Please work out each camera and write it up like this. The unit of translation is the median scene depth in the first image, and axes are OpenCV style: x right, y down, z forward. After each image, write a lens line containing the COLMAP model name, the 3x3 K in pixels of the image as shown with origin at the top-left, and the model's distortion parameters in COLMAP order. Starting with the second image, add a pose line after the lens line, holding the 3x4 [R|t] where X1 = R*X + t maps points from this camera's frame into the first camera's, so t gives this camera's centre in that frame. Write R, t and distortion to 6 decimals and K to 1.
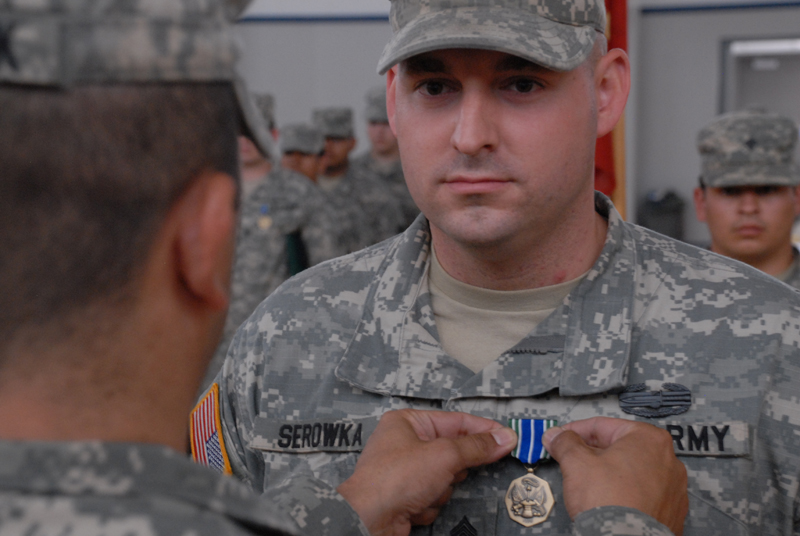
lens RADIAL K [[2030.8, 0, 400.1], [0, 2030.8, 267.9], [0, 0, 1]] dist [-0.121668, 0.000000]
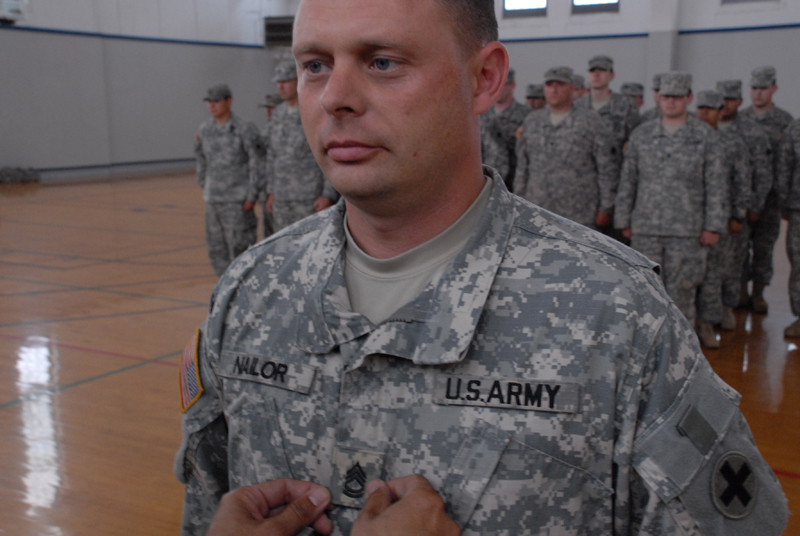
lens RADIAL K [[964.8, 0, 421.0], [0, 964.8, 271.2], [0, 0, 1]] dist [0.139966, 0.000000]
pose [[0.940820, 0.056623, -0.334144, 0.008360], [-0.014522, 0.991774, 0.127176, -0.020953], [0.338597, -0.114797, 0.933903, 0.115582]]
